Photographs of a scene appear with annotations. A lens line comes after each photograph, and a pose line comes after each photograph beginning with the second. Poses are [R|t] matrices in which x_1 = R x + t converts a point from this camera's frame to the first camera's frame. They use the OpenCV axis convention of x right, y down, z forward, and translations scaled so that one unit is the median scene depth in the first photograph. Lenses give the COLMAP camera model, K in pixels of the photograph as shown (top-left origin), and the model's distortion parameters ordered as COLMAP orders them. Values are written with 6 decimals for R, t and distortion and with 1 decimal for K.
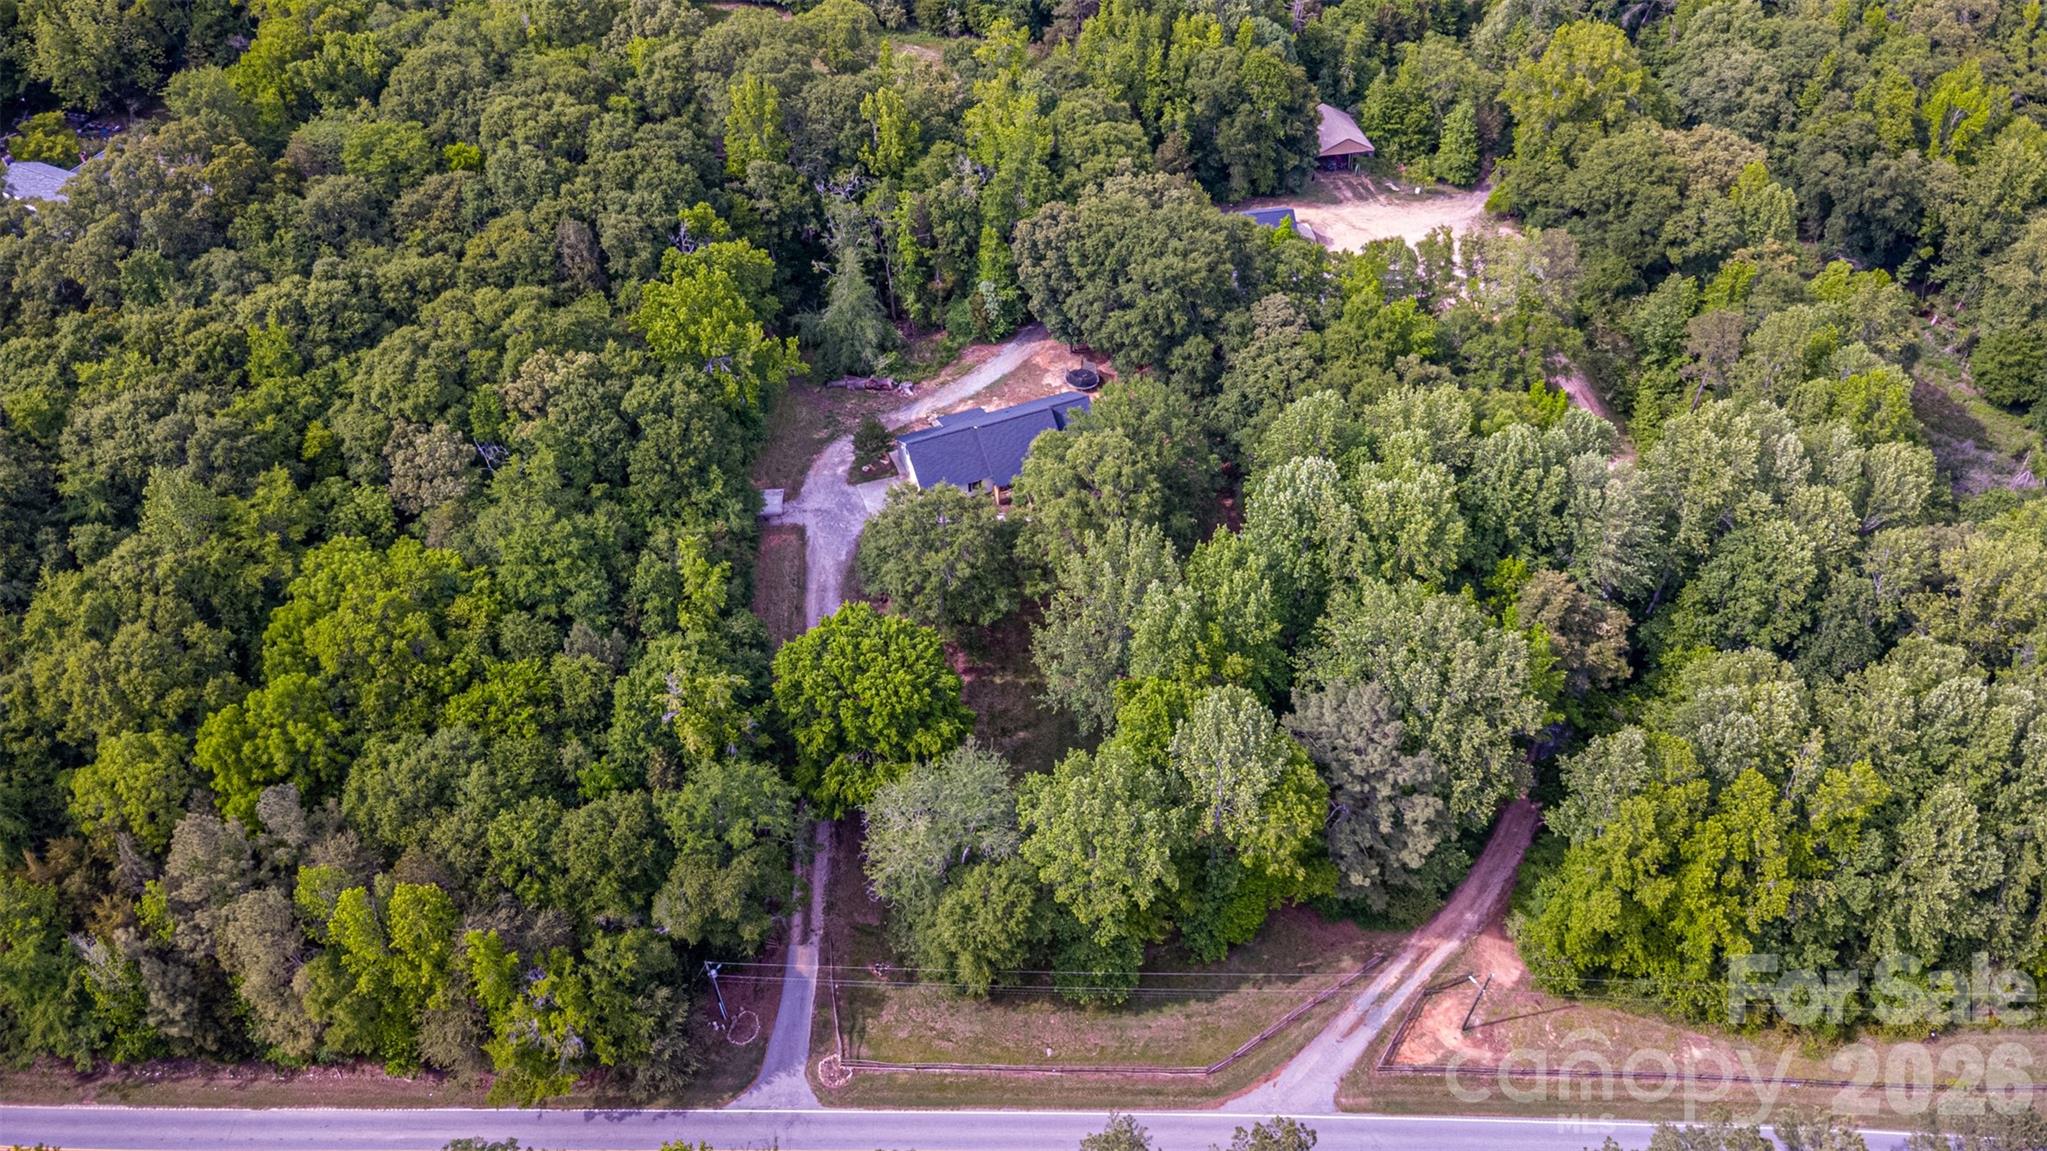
lens RADIAL K [[1430.9, 0, 1025.9], [0, 1430.9, 572.4], [0, 0, 1]] dist [0.020365, -0.032427]
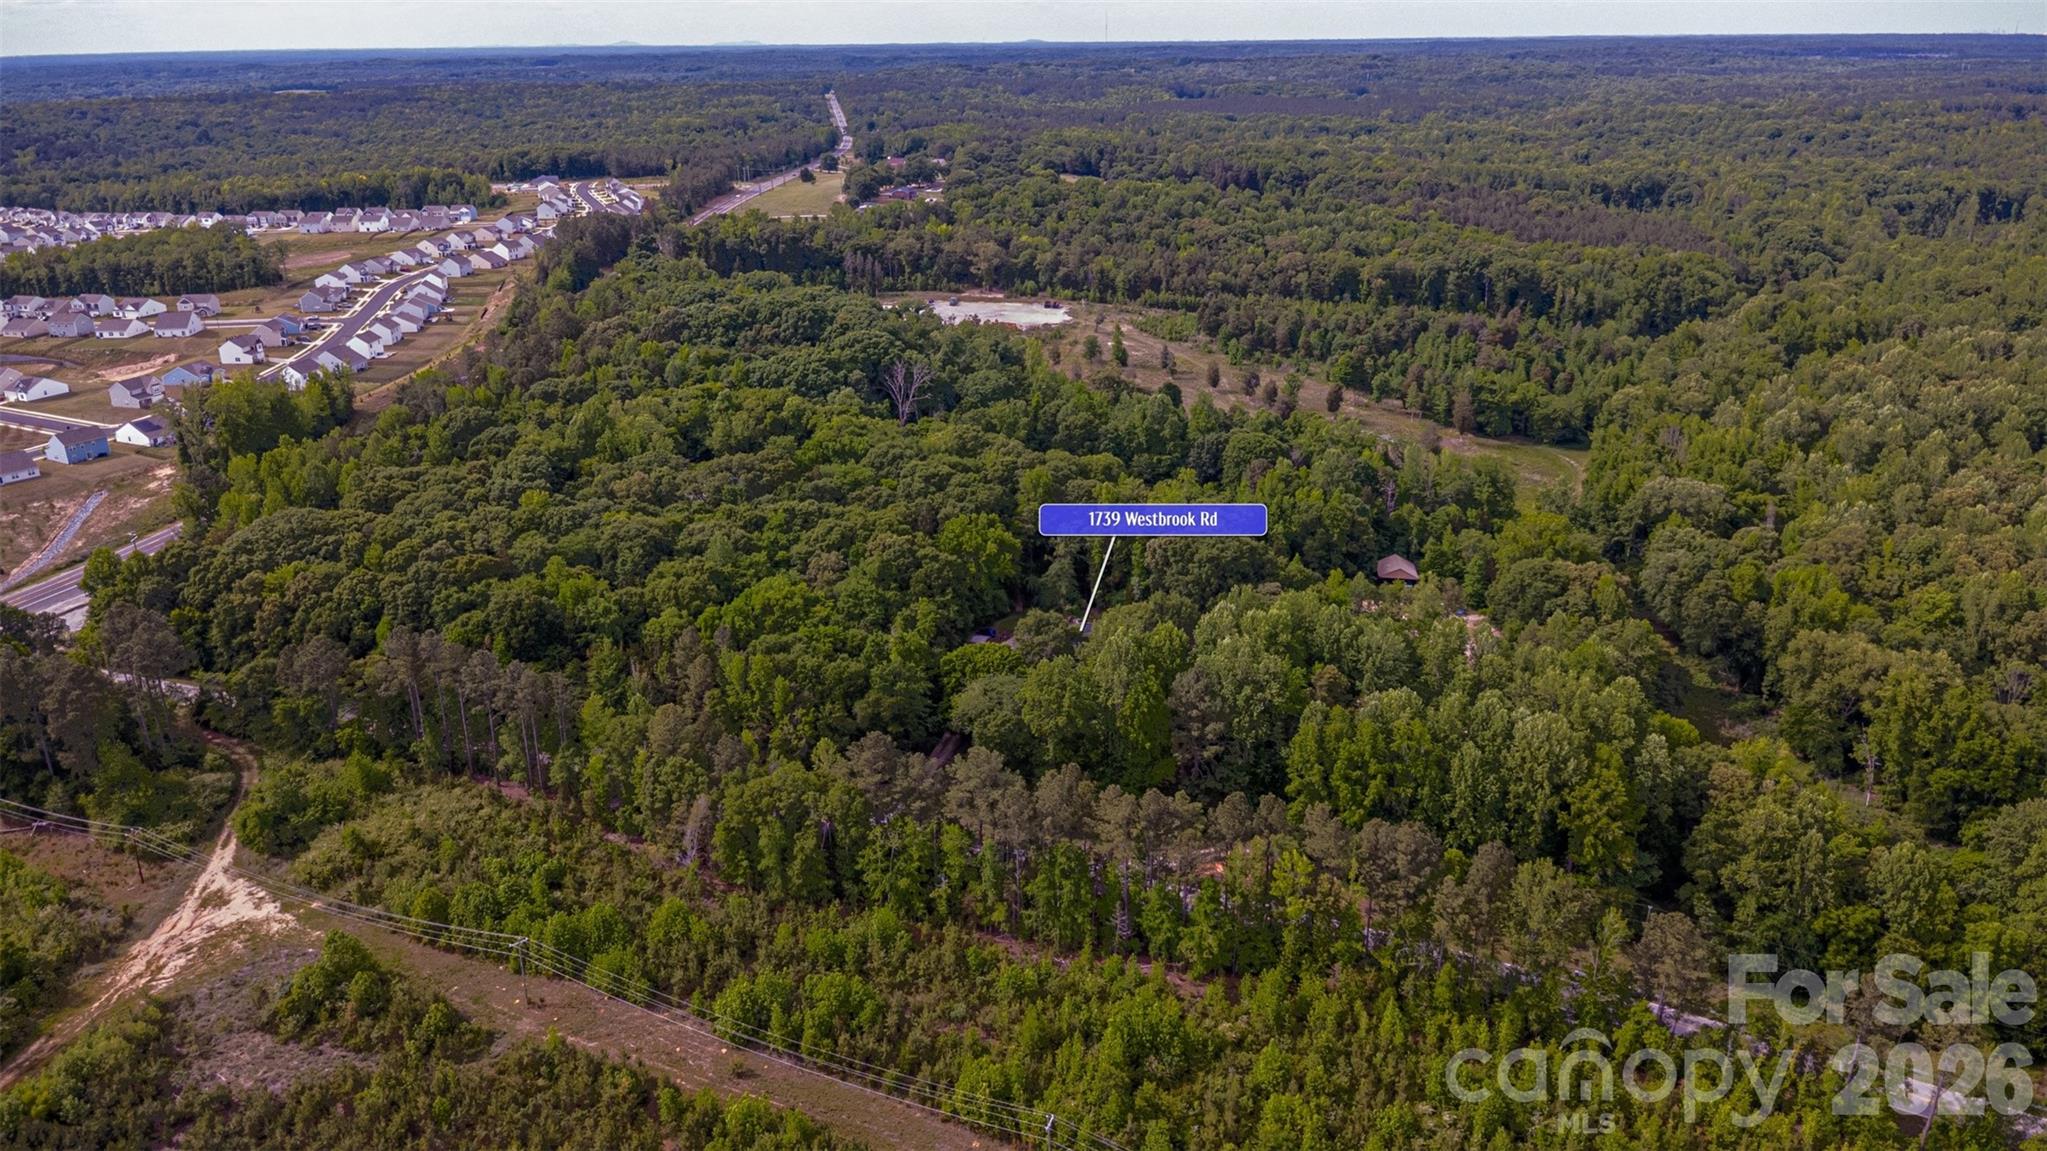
lens RADIAL K [[1430.9, 0, 1032.1], [0, 1430.9, 578.7], [0, 0, 1]] dist [0.020365, -0.032427]
pose [[0.941517, 0.117209, -0.315925, 0.443871], [-0.244845, 0.882103, -0.402425, 0.585783], [0.231510, 0.456242, 0.859212, -0.606076]]
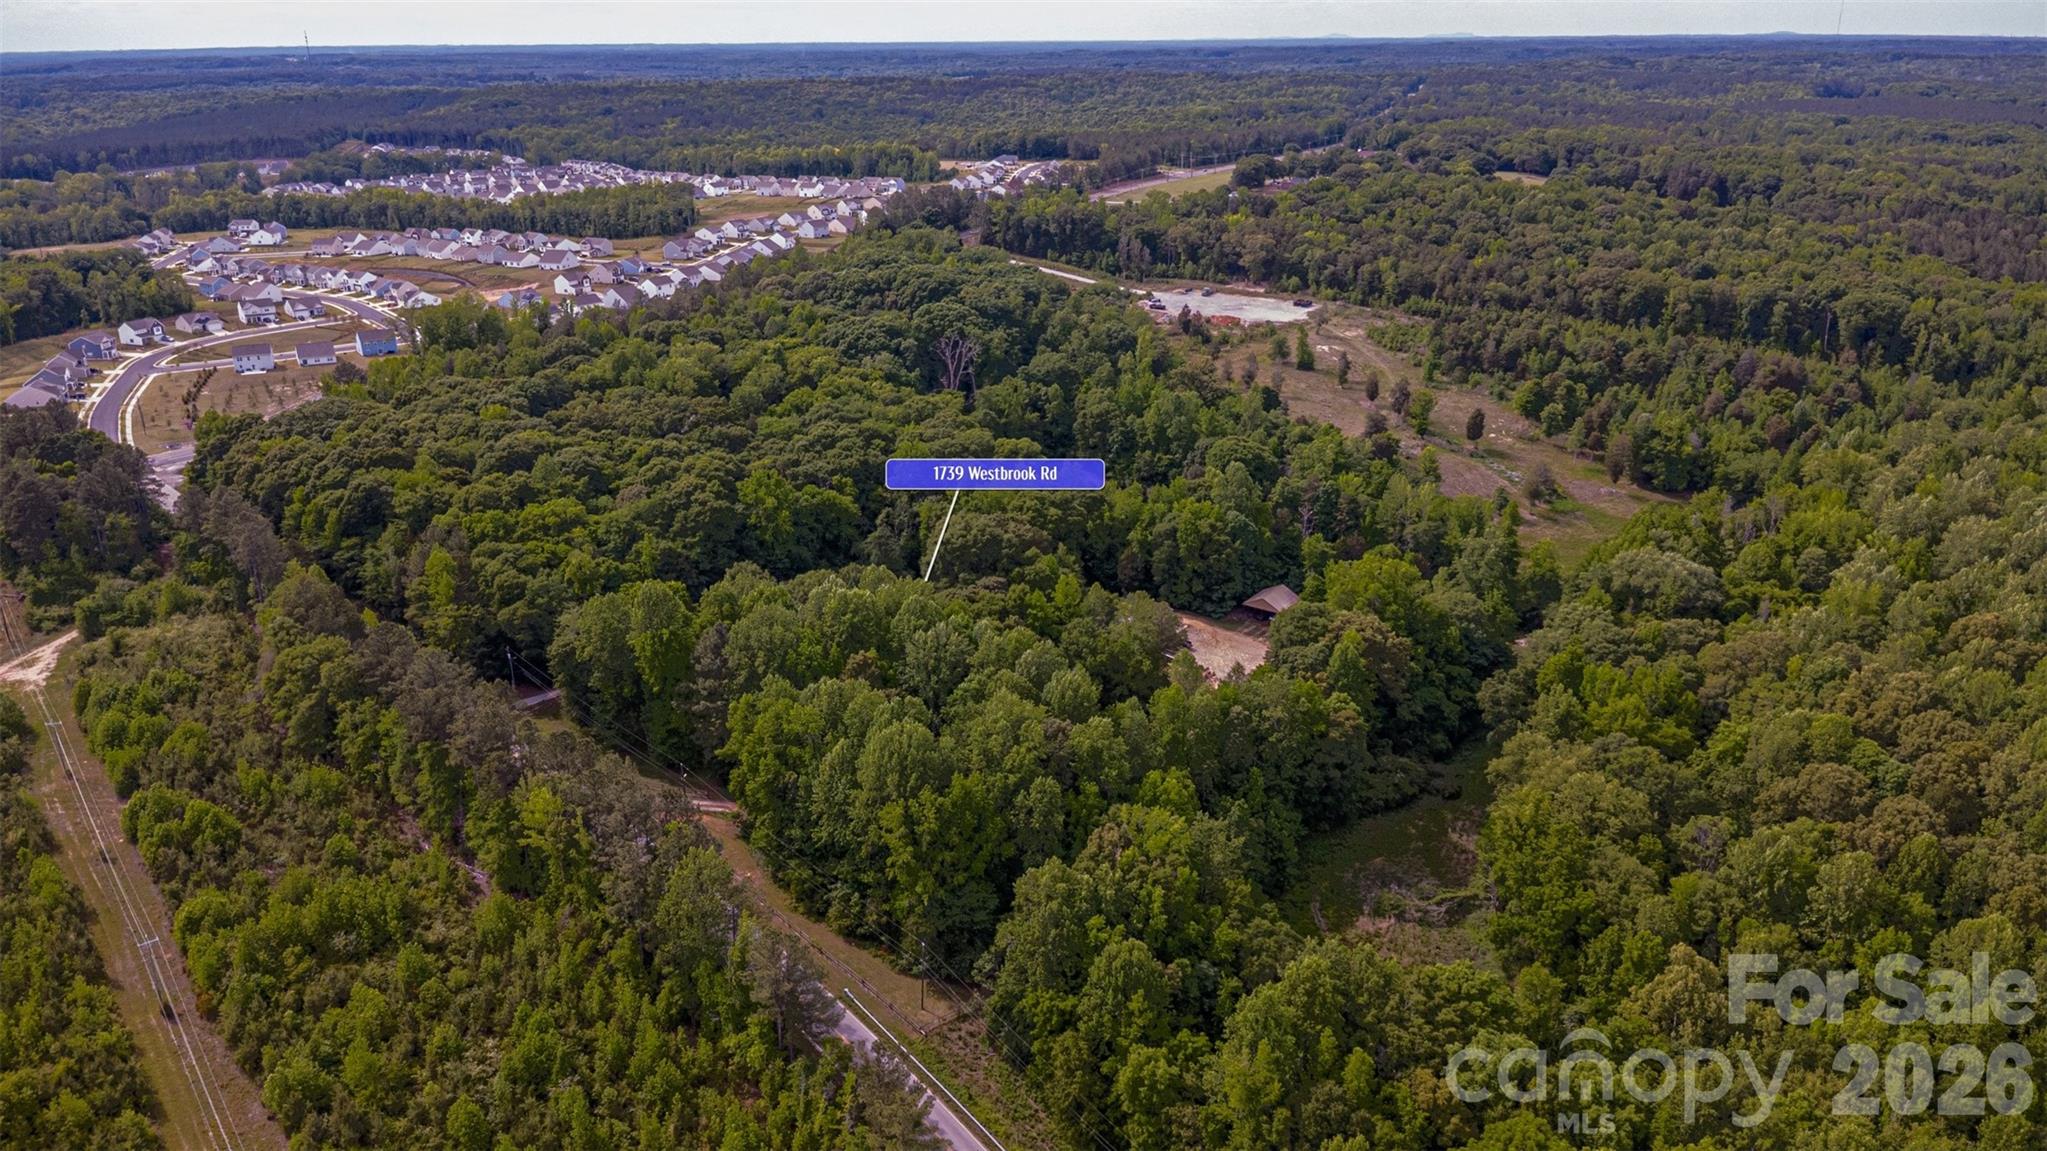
lens RADIAL K [[1430.9, 0, 1026.3], [0, 1430.9, 586.9], [0, 0, 1]] dist [0.020365, -0.032427]
pose [[0.694367, 0.259139, -0.671343, 1.345899], [-0.524851, 0.820617, -0.226093, 0.196443], [0.492326, 0.509347, 0.705819, -0.221558]]
